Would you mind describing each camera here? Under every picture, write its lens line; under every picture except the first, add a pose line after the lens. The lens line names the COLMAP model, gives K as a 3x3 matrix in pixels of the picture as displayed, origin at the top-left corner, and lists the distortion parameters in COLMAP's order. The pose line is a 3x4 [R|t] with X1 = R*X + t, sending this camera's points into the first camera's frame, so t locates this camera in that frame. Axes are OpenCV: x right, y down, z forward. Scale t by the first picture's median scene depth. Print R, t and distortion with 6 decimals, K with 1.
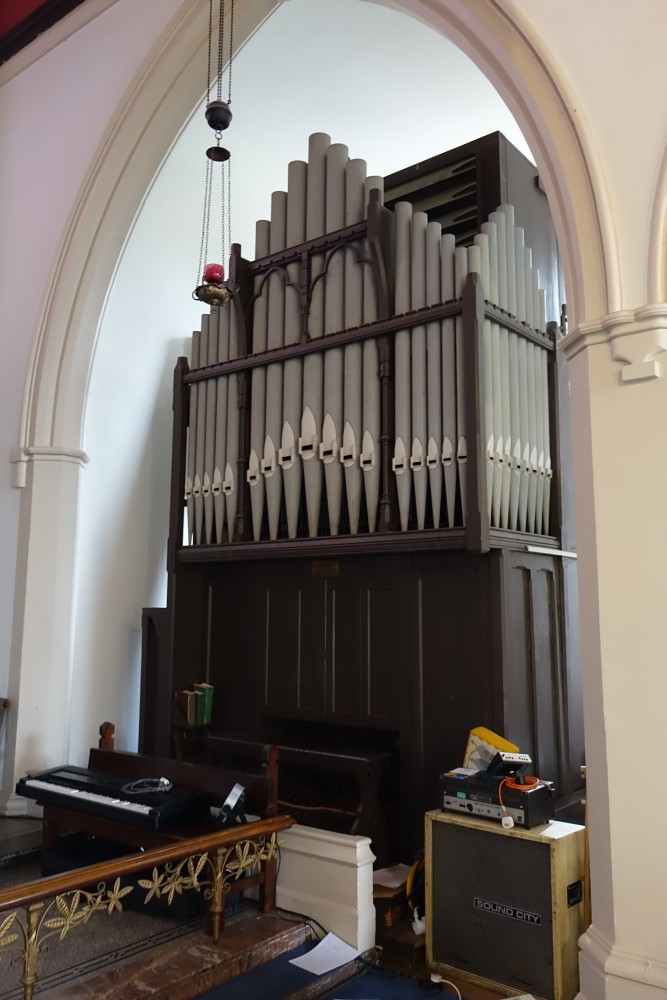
lens RADIAL K [[829.9, 0, 333.4], [0, 829.9, 496.1], [0, 0, 1]] dist [0.008567, 0.001356]
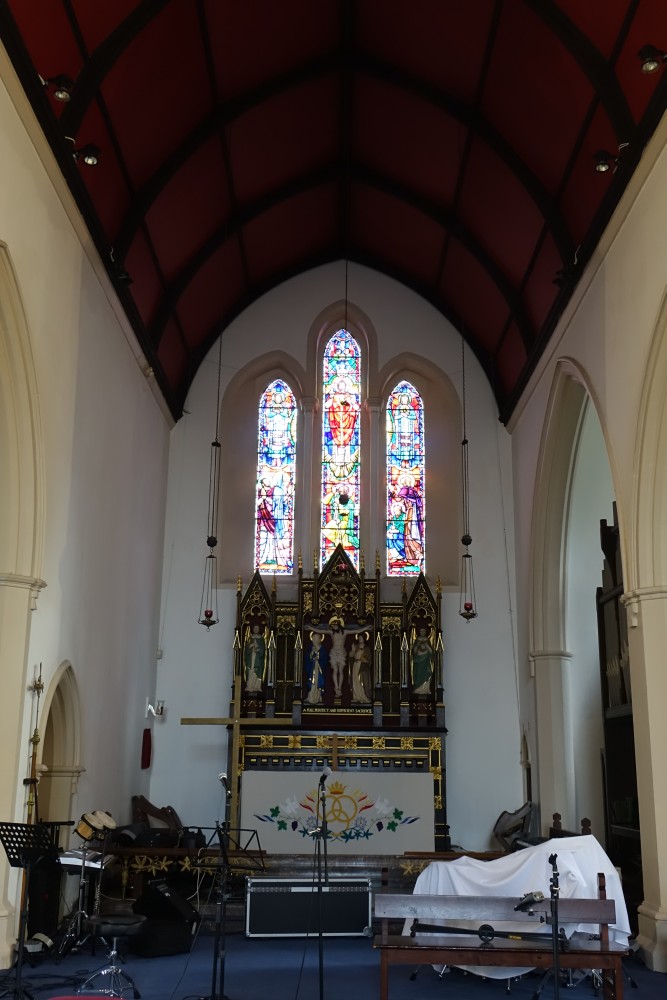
lens RADIAL K [[1064.0, 0, 332.2], [0, 1064.0, 499.3], [0, 0, 1]] dist [-0.014073, 0.000000]
pose [[0.624226, -0.193058, -0.757014, 1.082325], [0.109052, 0.981031, -0.160265, -0.062008], [0.773595, 0.017488, 0.633439, -0.698693]]
